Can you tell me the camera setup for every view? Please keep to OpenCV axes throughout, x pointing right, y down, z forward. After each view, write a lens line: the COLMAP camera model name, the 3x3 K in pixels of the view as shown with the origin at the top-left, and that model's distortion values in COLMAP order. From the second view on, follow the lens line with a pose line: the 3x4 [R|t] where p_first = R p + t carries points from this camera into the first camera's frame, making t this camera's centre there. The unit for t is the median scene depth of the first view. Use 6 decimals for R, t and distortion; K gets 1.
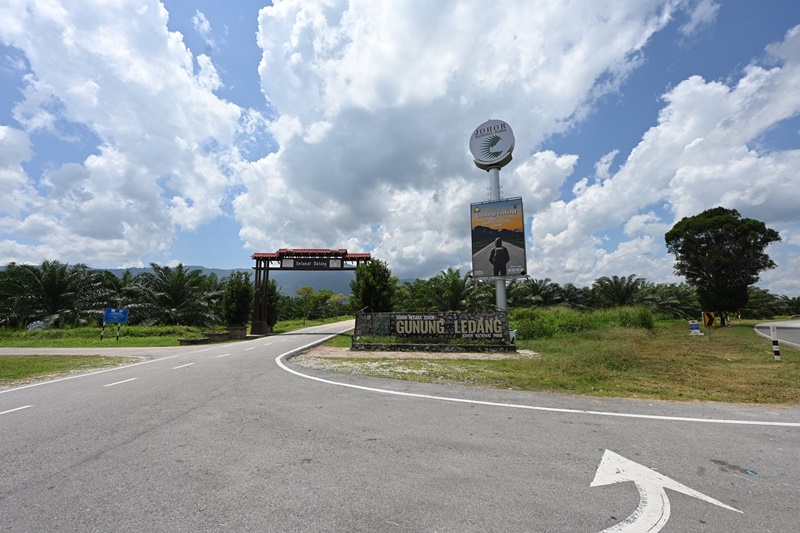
lens RADIAL K [[328.4, 0, 402.1], [0, 328.4, 265.6], [0, 0, 1]] dist [0.000723, 0.000157]
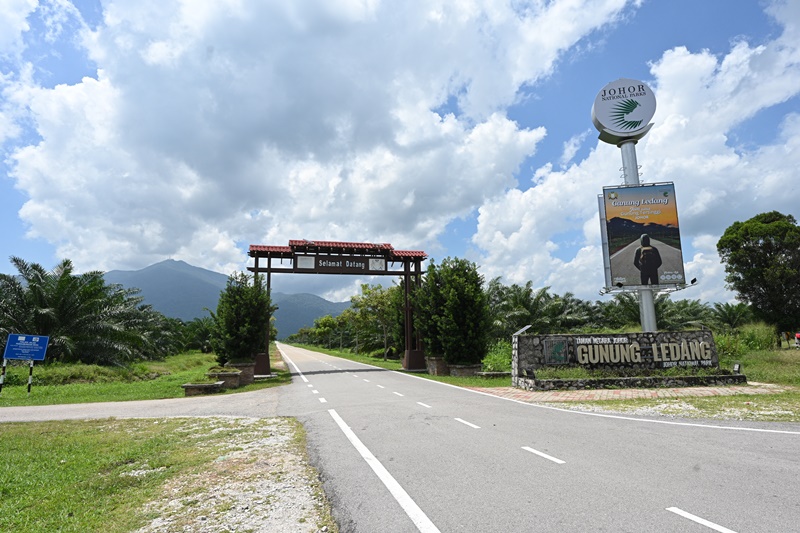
lens RADIAL K [[453.1, 0, 400.0], [0, 453.1, 266.5], [0, 0, 1]] dist [-0.000051, -0.000451]
pose [[0.972683, 0.023536, 0.230940, -0.615685], [-0.018548, 0.999546, -0.023746, 0.030780], [-0.231394, 0.018814, 0.972678, 0.152182]]
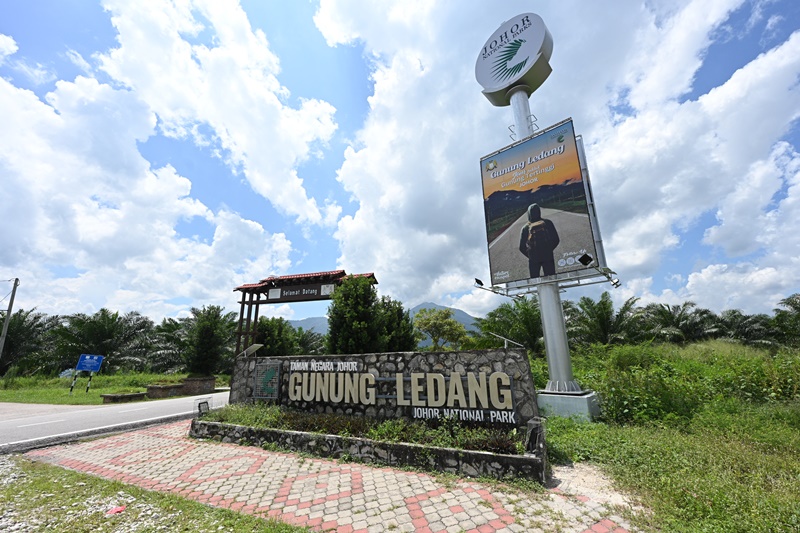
lens RADIAL K [[320.8, 0, 400.0], [0, 320.8, 266.5], [0, 0, 1]] dist [0.000060, -0.000121]
pose [[0.946149, -0.097040, -0.308844, 0.303546], [0.054821, 0.988265, -0.142573, 0.090179], [0.319055, 0.117964, 0.940366, 0.594485]]
